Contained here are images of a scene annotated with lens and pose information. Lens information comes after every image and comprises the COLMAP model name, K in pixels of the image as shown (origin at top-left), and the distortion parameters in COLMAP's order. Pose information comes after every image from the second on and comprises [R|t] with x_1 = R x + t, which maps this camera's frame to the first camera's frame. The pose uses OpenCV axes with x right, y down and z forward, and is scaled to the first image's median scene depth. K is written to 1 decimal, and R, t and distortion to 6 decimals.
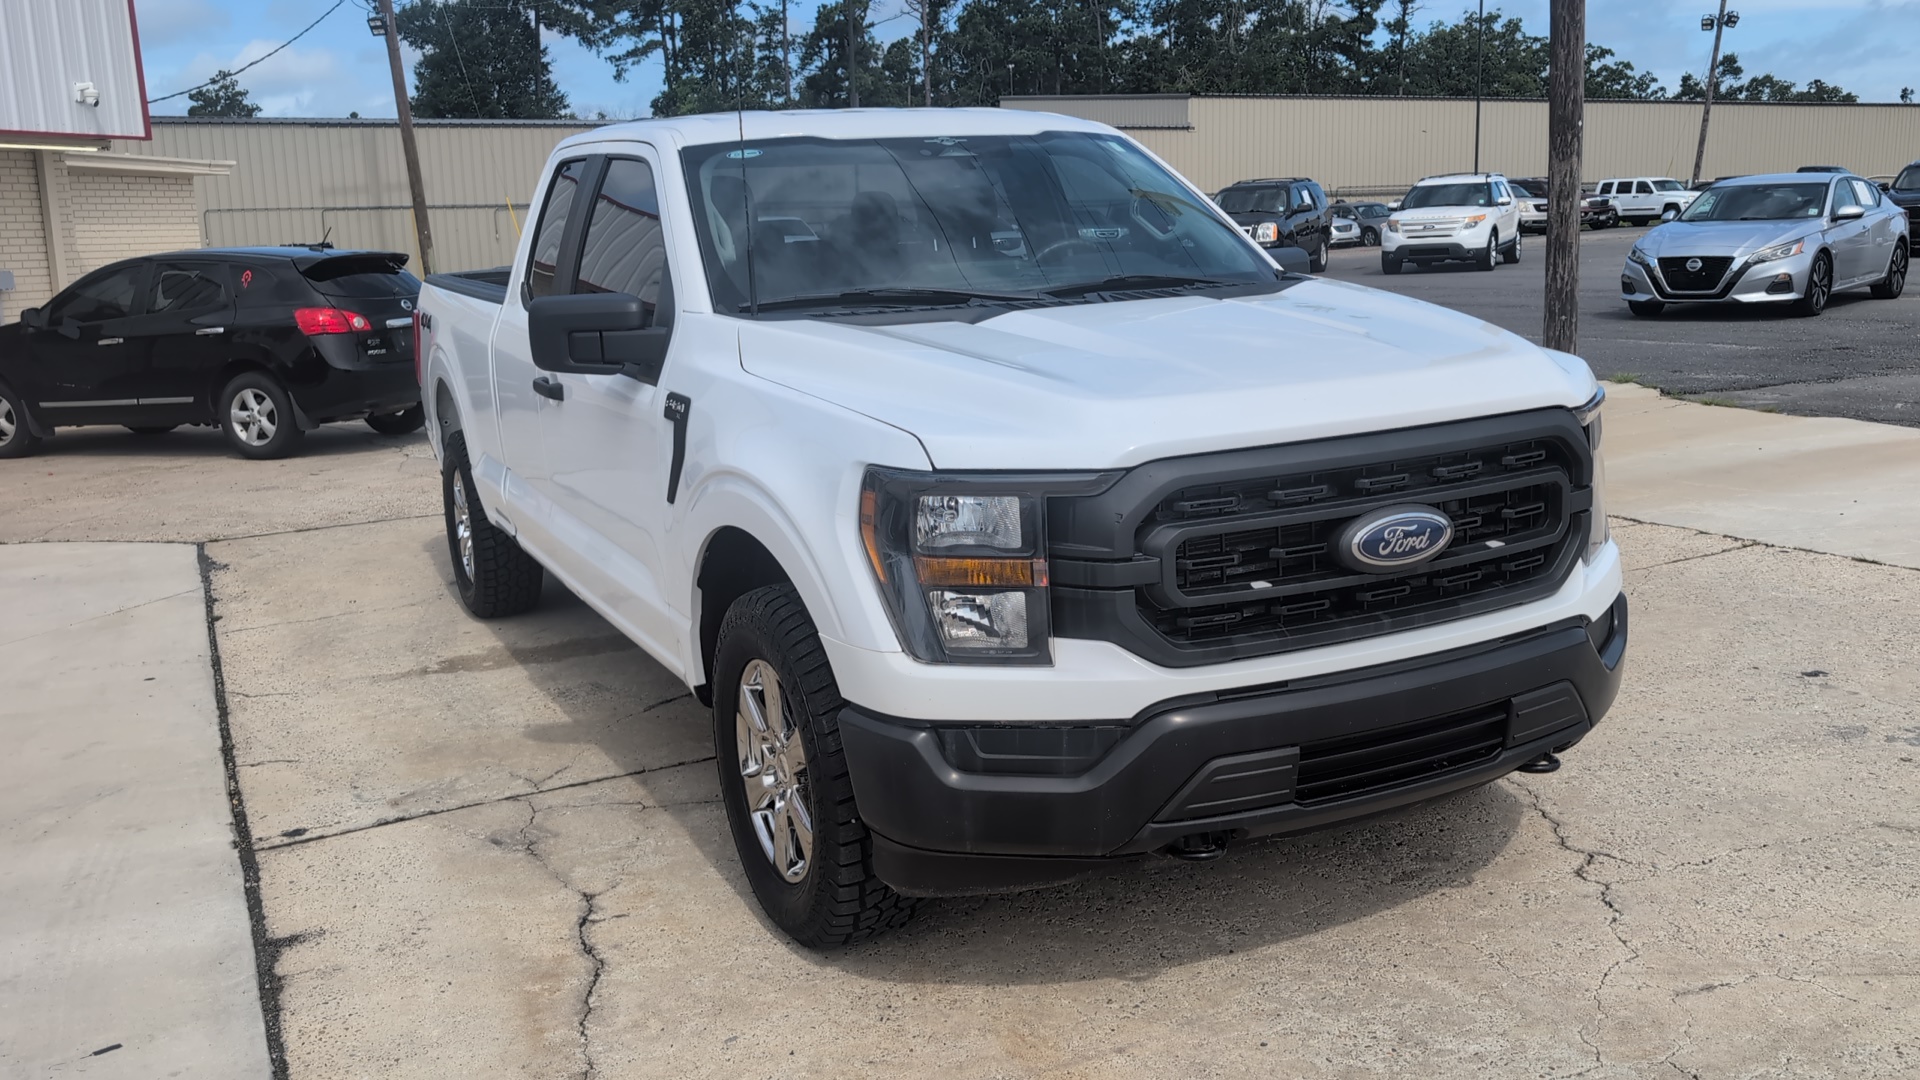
lens RADIAL K [[1612.7, 0, 973.0], [0, 1612.7, 546.7], [0, 0, 1]] dist [0.024272, -0.045784]
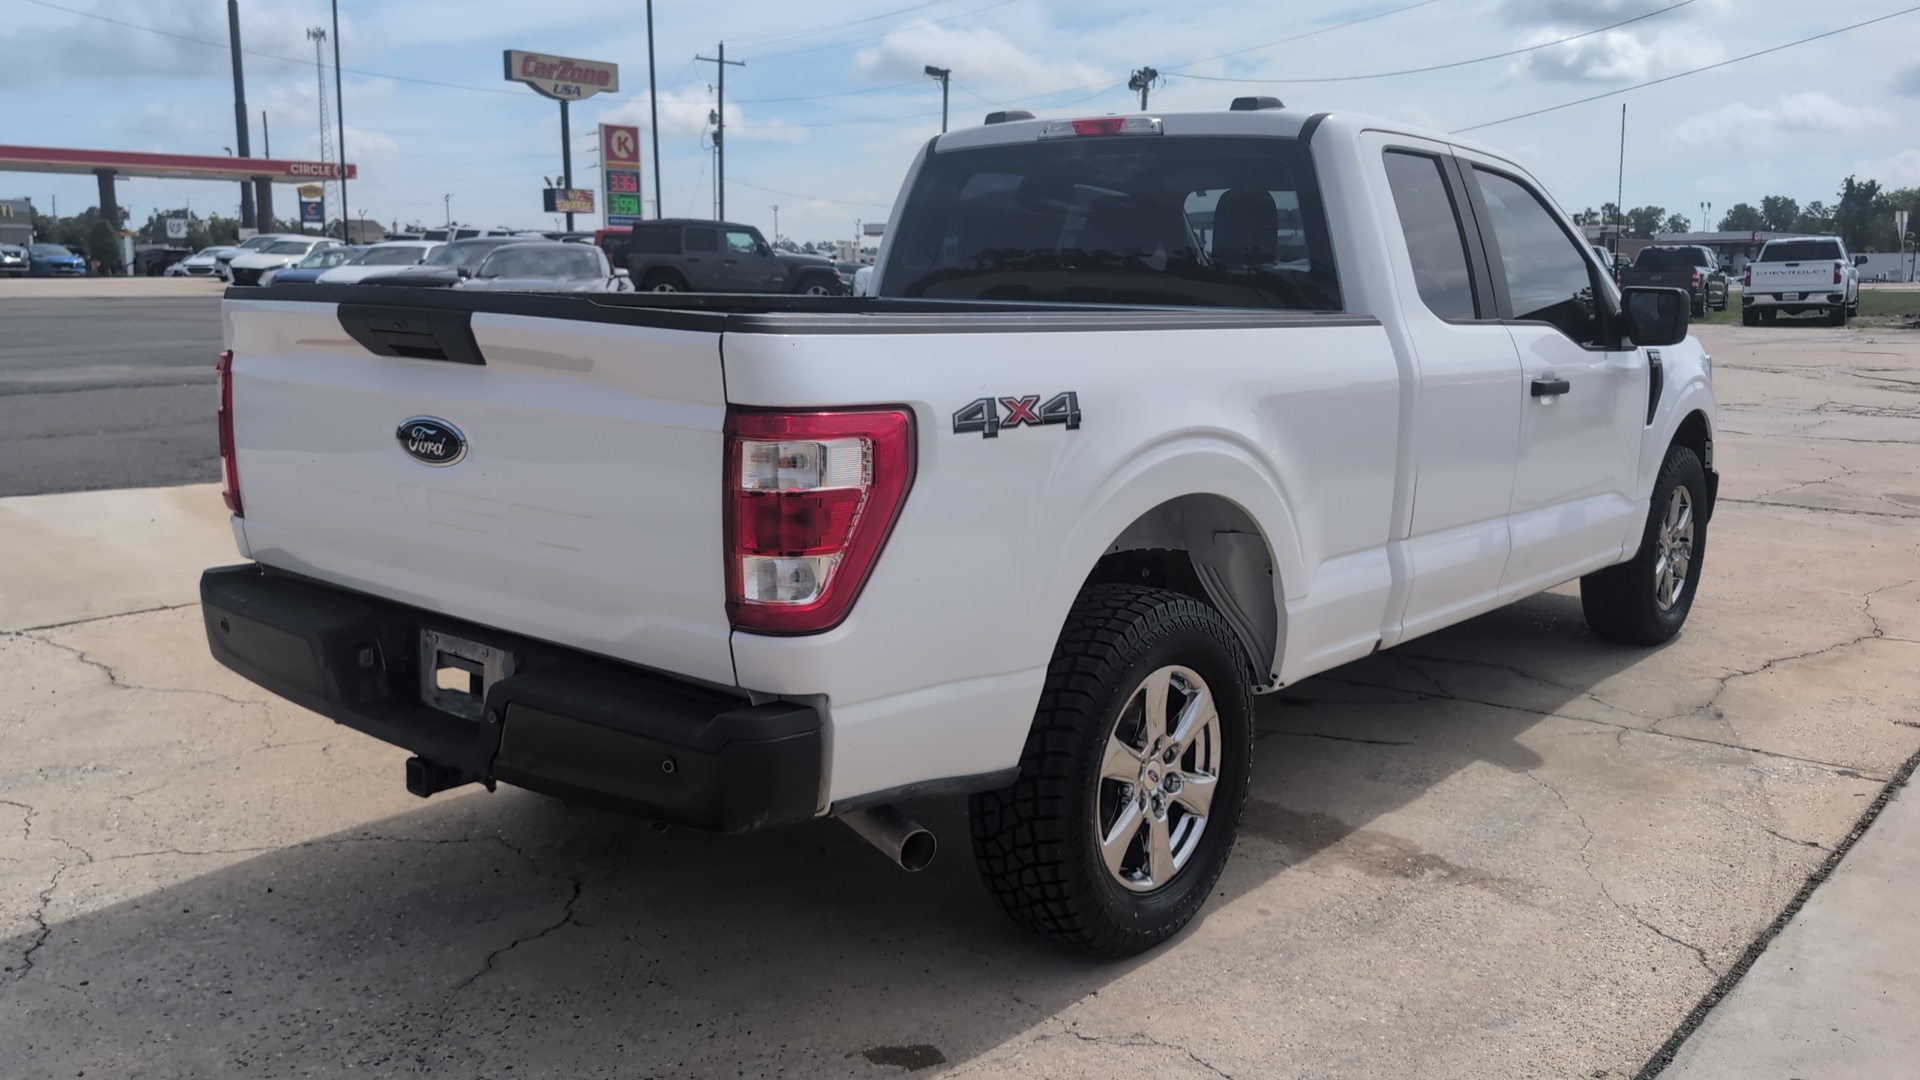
lens RADIAL K [[1612.7, 0, 969.5], [0, 1612.7, 532.5], [0, 0, 1]] dist [0.024272, -0.045784]
pose [[-0.399498, -0.113274, 0.909709, -1.132989], [0.192283, 0.959909, 0.203966, -0.309839], [-0.896342, 0.256405, -0.361701, 1.844182]]
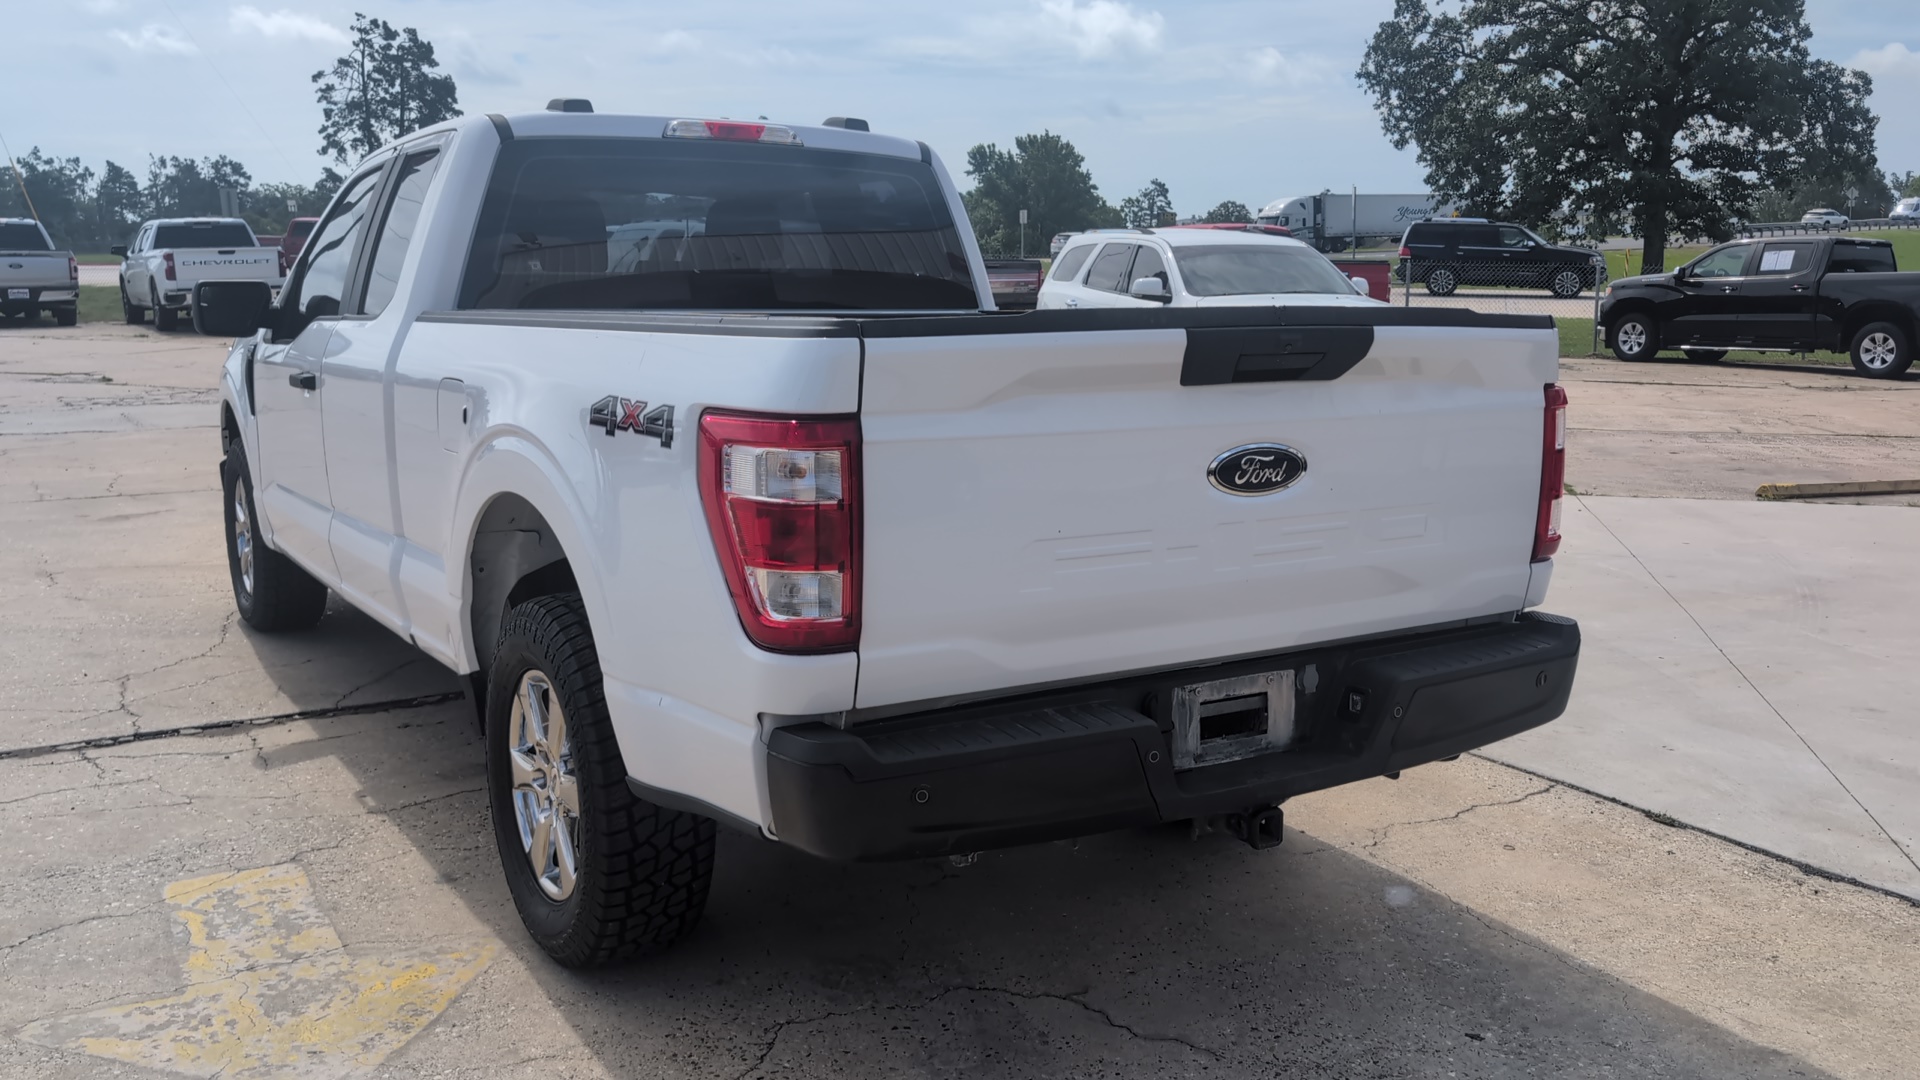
lens RADIAL K [[1612.7, 0, 966.0], [0, 1612.7, 541.8], [0, 0, 1]] dist [0.024272, -0.045784]
pose [[-0.994338, 0.054054, -0.091488, -0.224905], [0.016981, 0.930719, 0.365341, -0.462646], [0.104897, 0.361718, -0.926367, 2.390709]]
